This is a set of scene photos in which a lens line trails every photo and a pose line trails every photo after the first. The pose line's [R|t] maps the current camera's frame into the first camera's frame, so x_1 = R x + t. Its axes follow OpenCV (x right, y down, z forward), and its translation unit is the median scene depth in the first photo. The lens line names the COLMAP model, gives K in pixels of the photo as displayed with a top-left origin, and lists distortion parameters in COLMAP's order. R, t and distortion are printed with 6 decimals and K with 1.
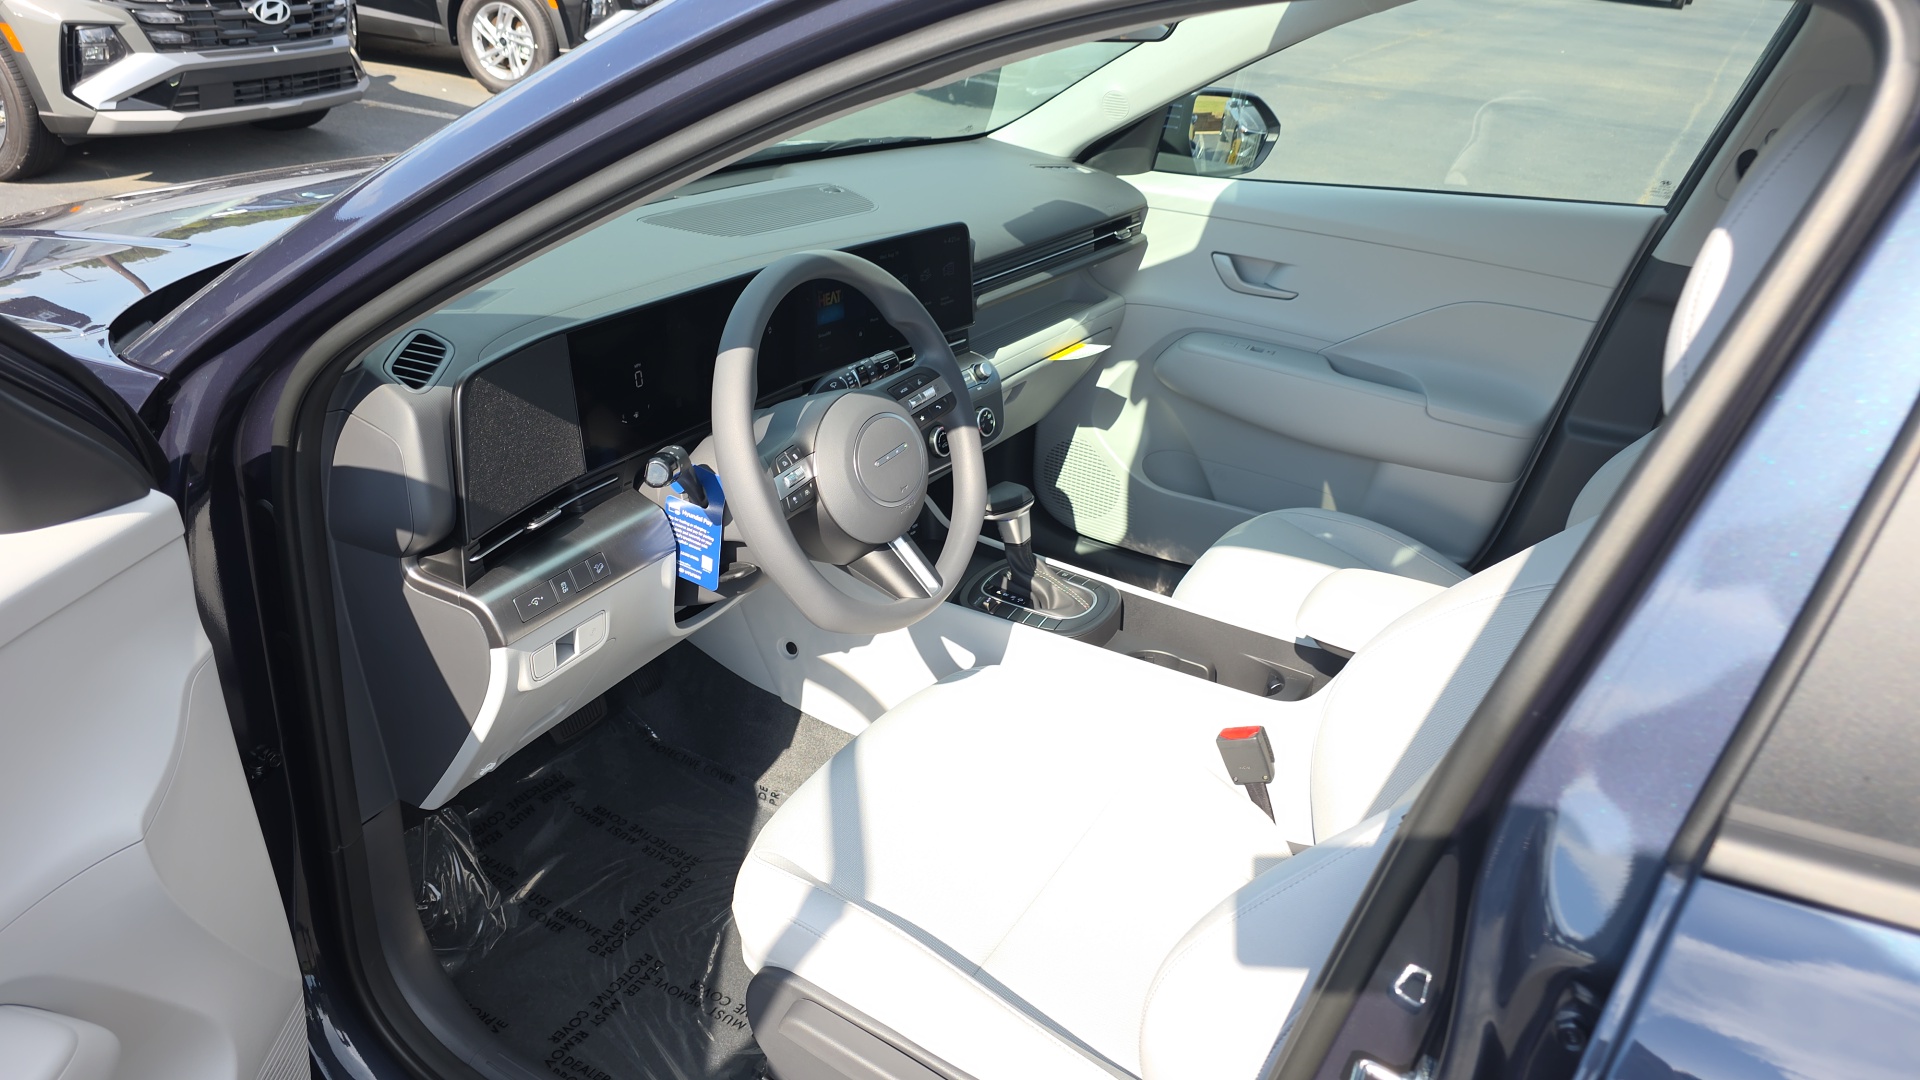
lens RADIAL K [[1337.3, 0, 958.7], [0, 1337.3, 562.6], [0, 0, 1]] dist [0.051581, -0.058523]
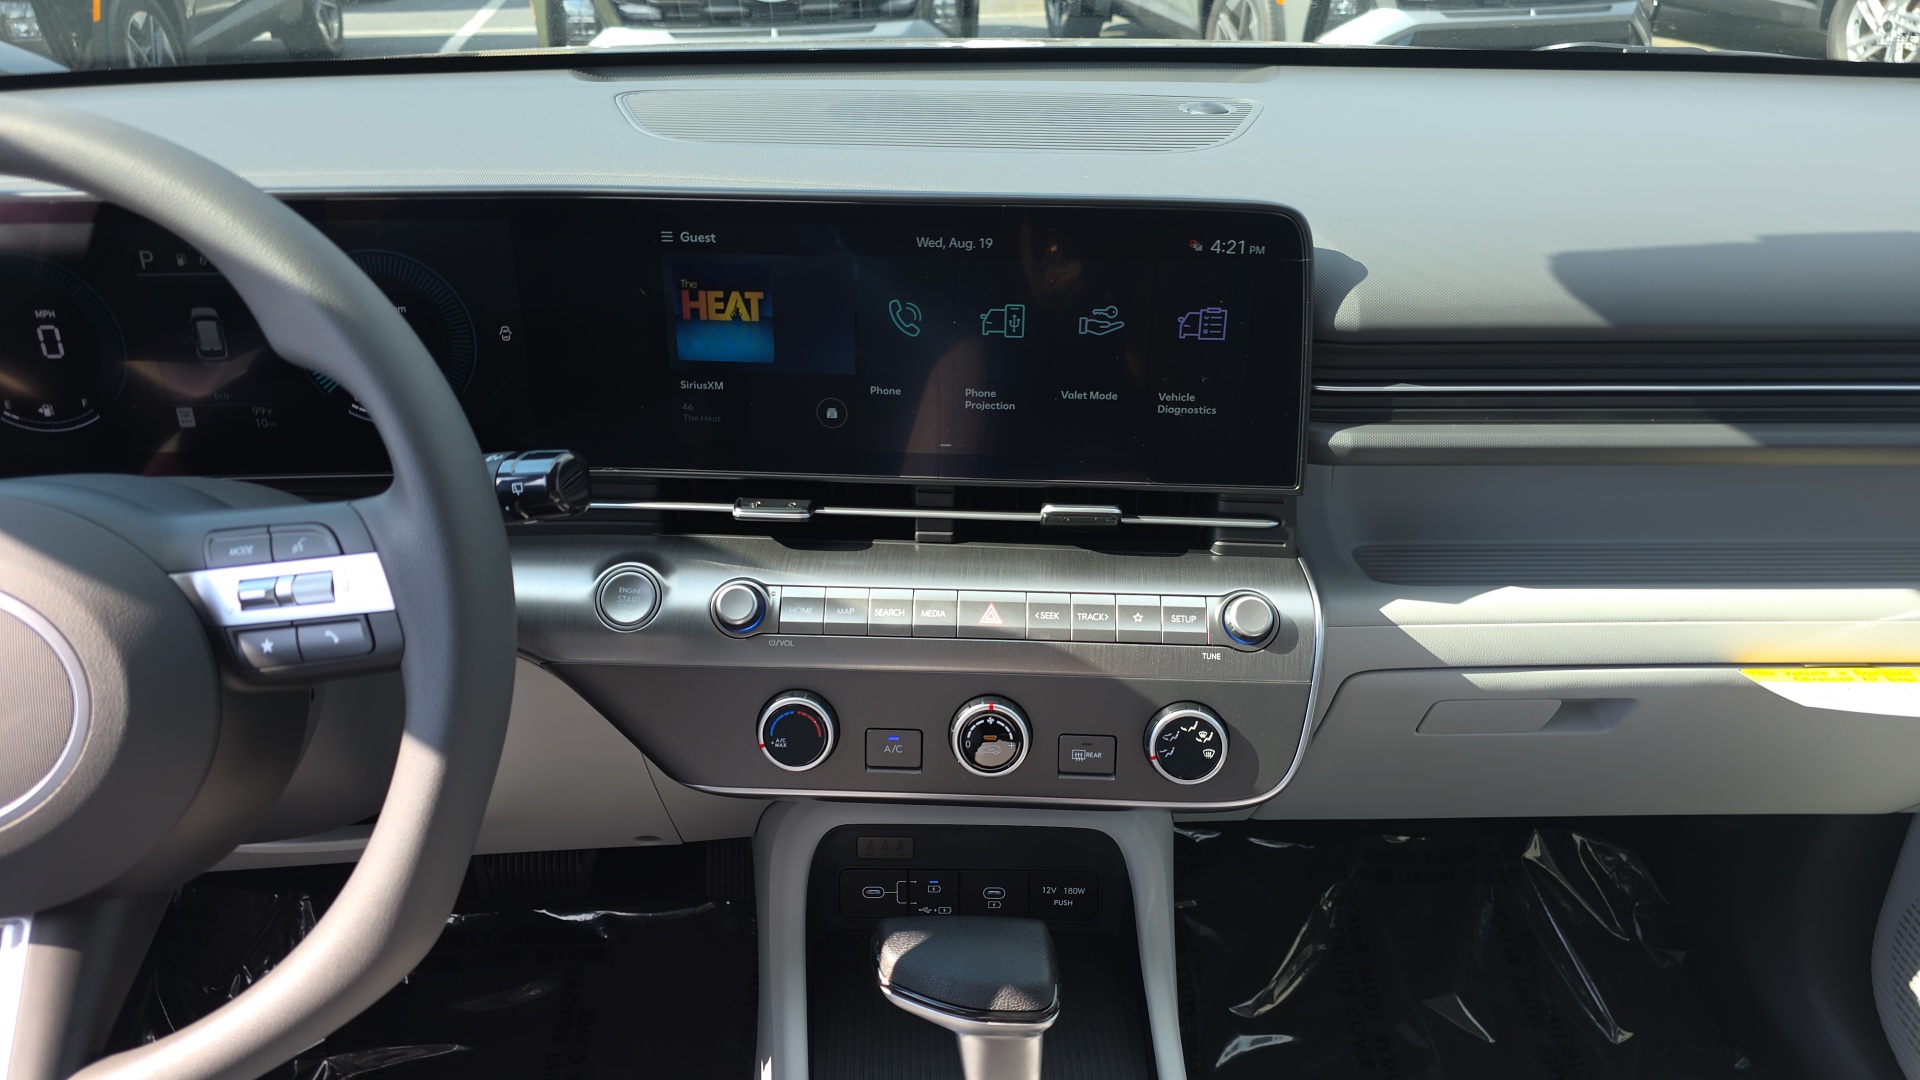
lens RADIAL K [[1308.0, 0, 946.3], [0, 1308.0, 546.8], [0, 0, 1]] dist [0.062138, -0.056995]
pose [[0.537660, 0.337965, -0.772464, 0.188356], [-0.348791, 0.923240, 0.161161, -0.146939], [0.767637, 0.182779, 0.614269, 0.552785]]
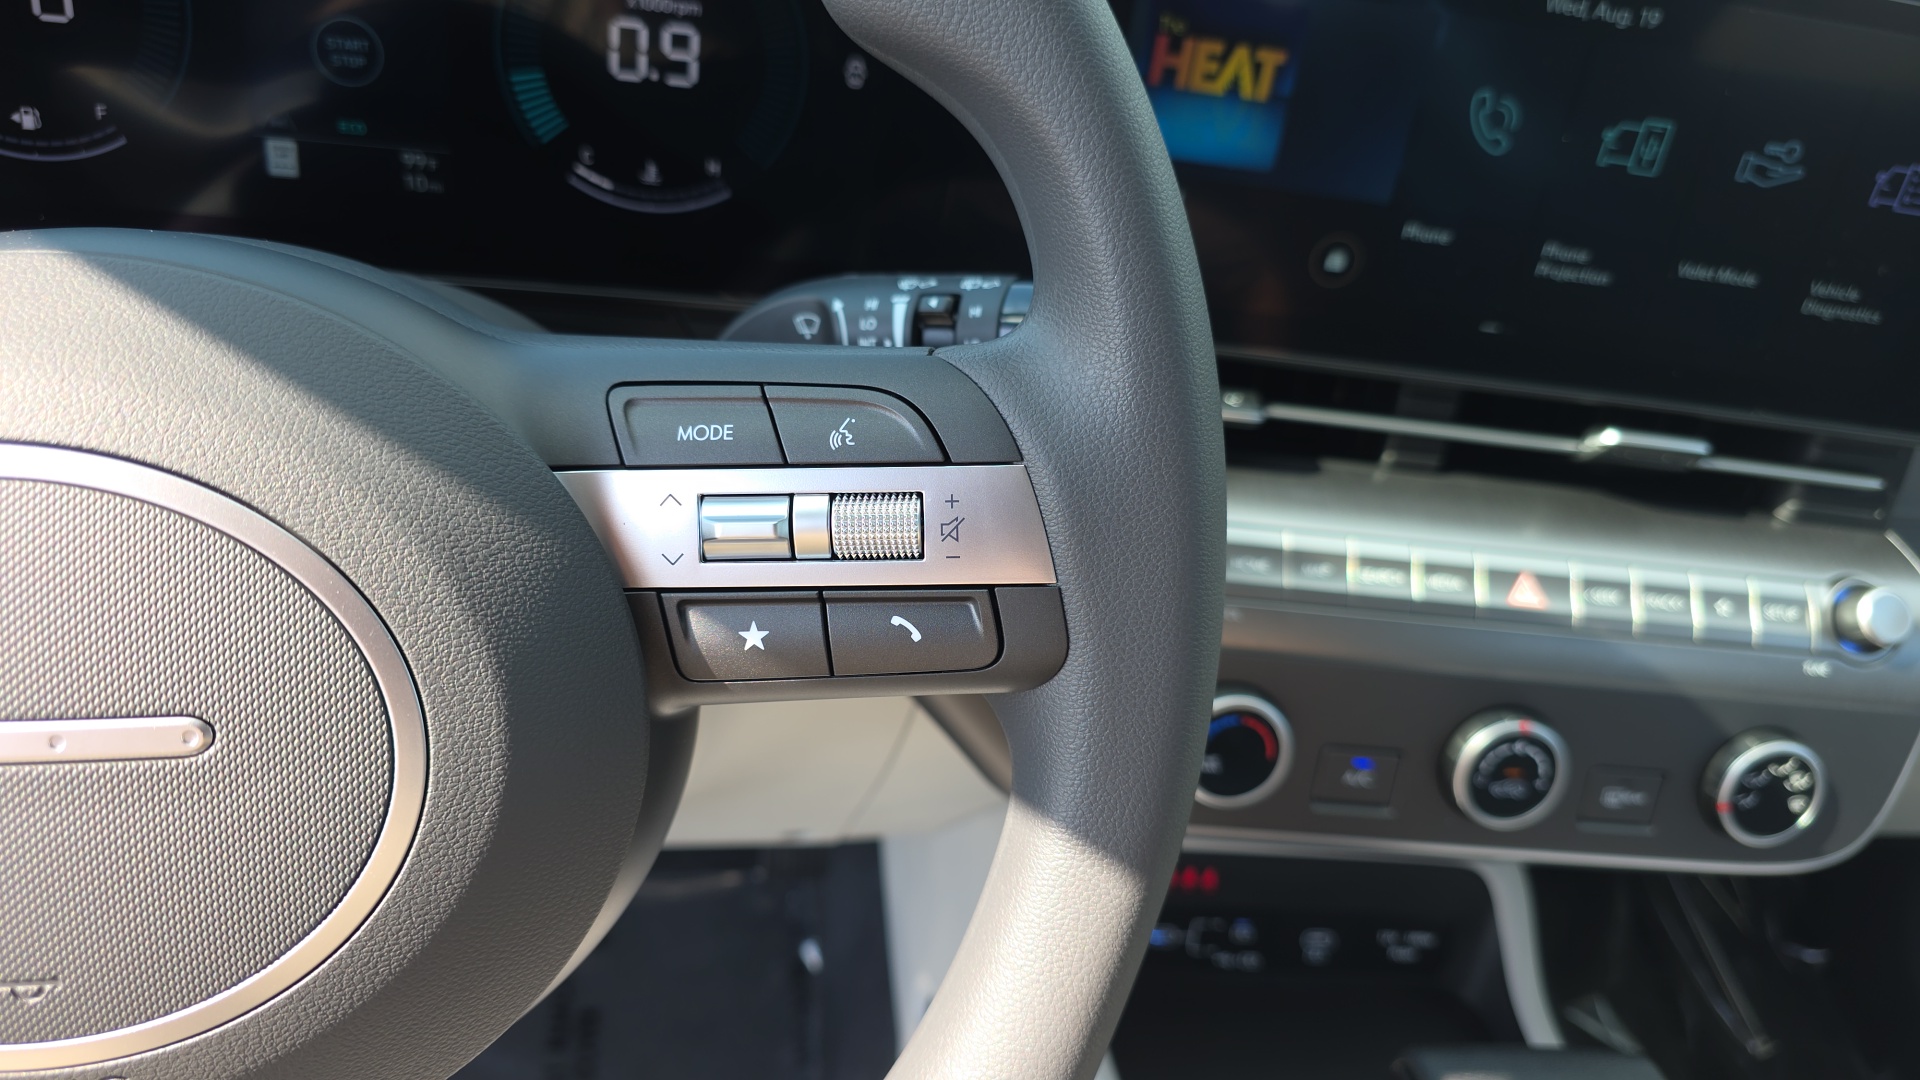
lens RADIAL K [[1364.4, 0, 949.6], [0, 1364.4, 547.2], [0, 0, 1]] dist [0.038153, -0.076462]
pose [[0.626294, 0.443469, -0.641164, 0.054157], [-0.444393, 0.878819, 0.173760, -0.094570], [0.640524, 0.176104, 0.747473, 0.533432]]
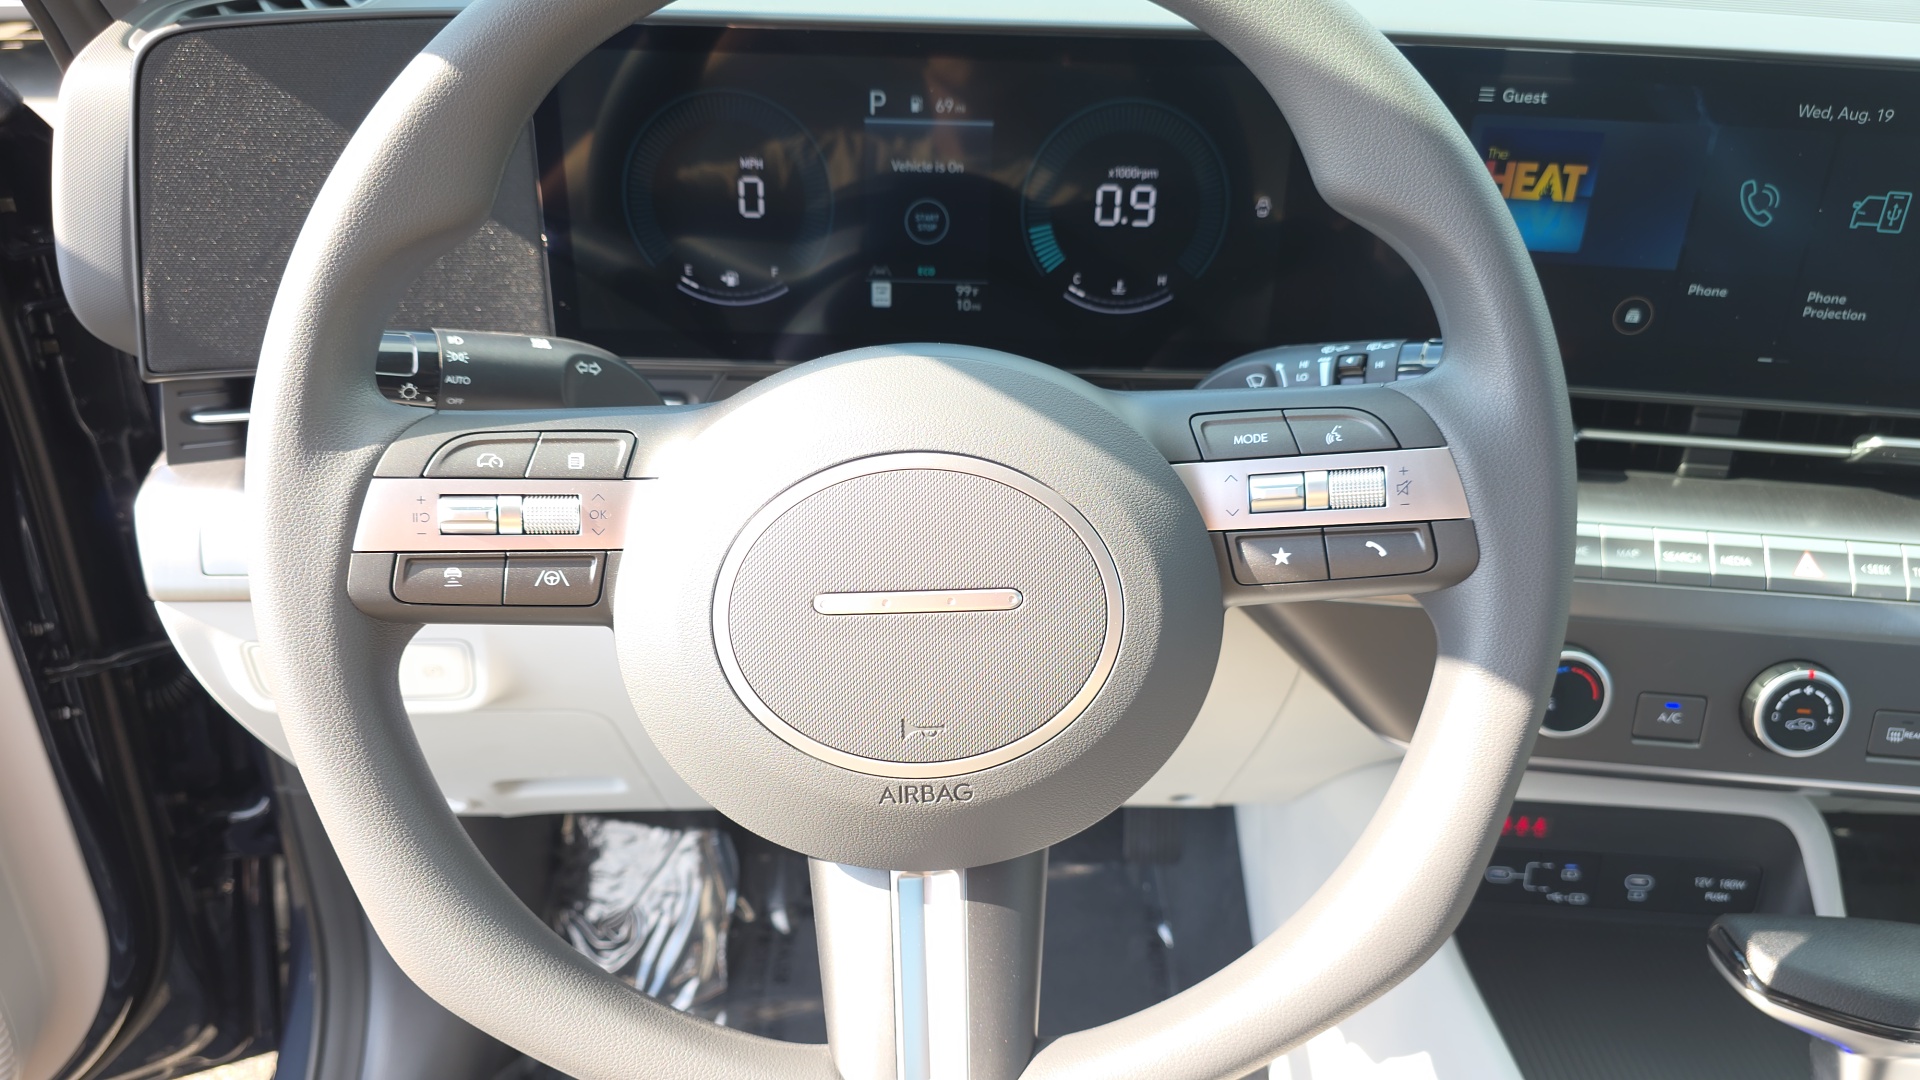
lens RADIAL K [[1337.3, 0, 958.7], [0, 1337.3, 562.6], [0, 0, 1]] dist [0.051581, -0.058523]
pose [[0.507281, 0.394967, -0.765942, 0.091339], [-0.386575, 0.898642, 0.207368, -0.083591], [0.770212, 0.190900, 0.608549, 0.468383]]
